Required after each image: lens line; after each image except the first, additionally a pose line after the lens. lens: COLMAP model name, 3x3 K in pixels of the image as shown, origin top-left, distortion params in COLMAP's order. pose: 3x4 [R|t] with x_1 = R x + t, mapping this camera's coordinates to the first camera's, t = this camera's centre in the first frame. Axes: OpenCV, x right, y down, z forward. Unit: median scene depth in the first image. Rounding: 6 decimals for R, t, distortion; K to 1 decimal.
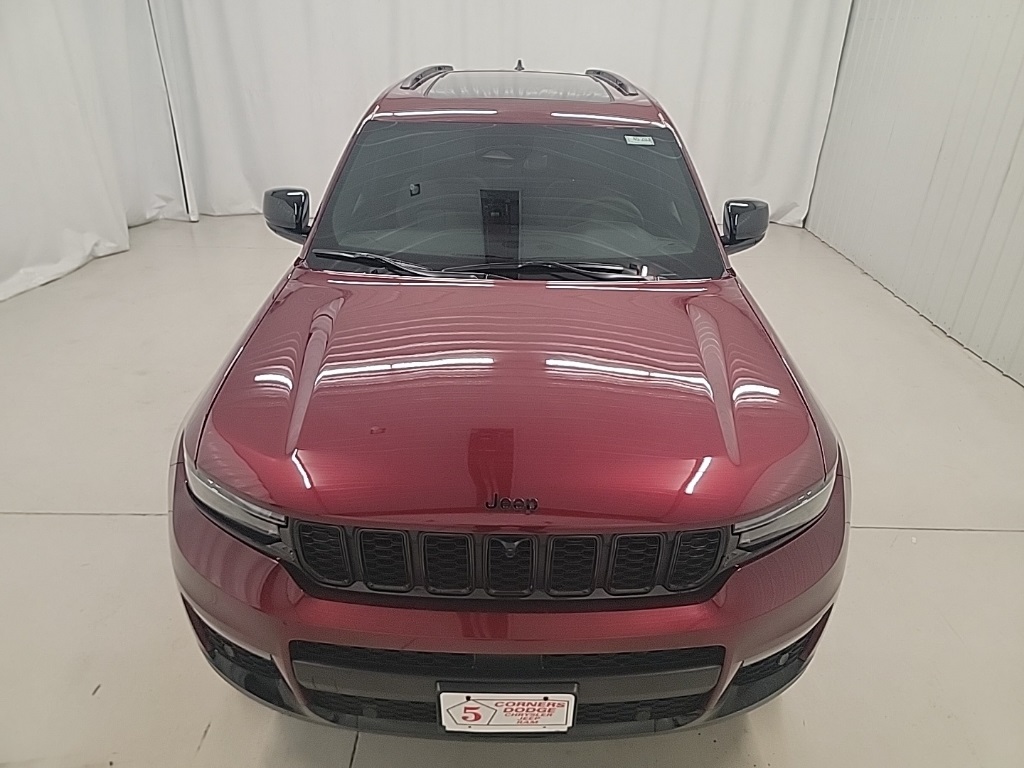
lens RADIAL K [[716.9, 0, 521.4], [0, 716.9, 388.0], [0, 0, 1]] dist [0.053921, -0.038858]
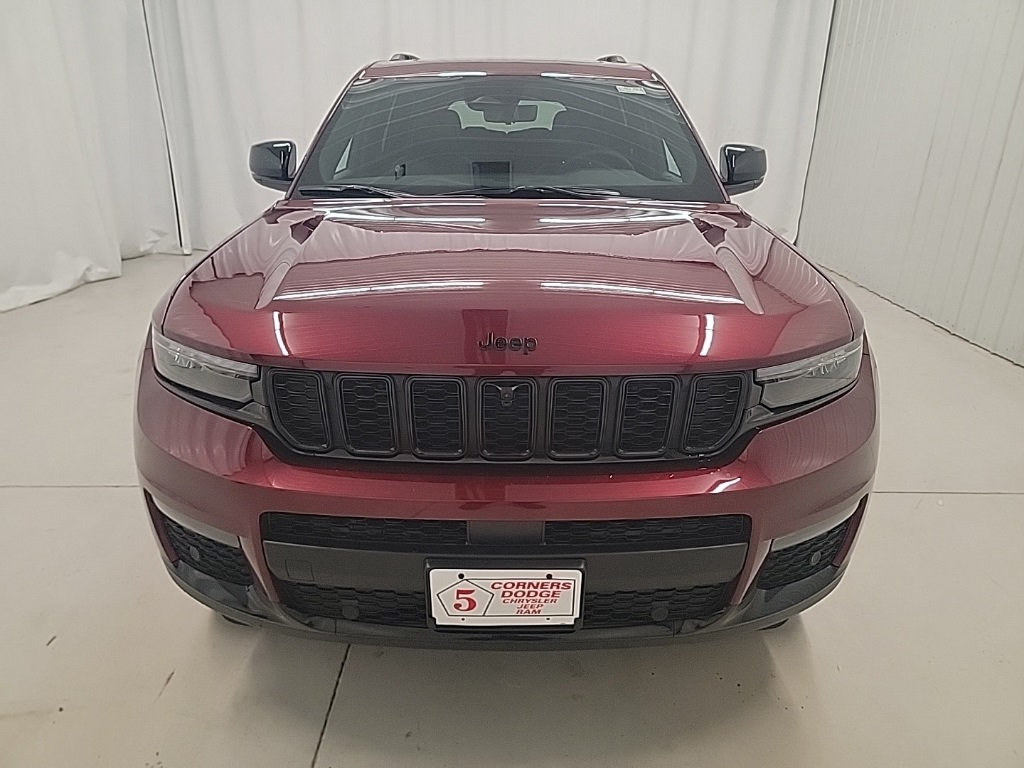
lens RADIAL K [[716.9, 0, 504.6], [0, 716.9, 382.4], [0, 0, 1]] dist [0.053921, -0.038858]
pose [[0.999852, -0.013877, -0.010163, -0.007739], [0.012735, 0.994407, -0.104848, 0.263582], [0.011561, 0.104703, 0.994436, 0.095564]]
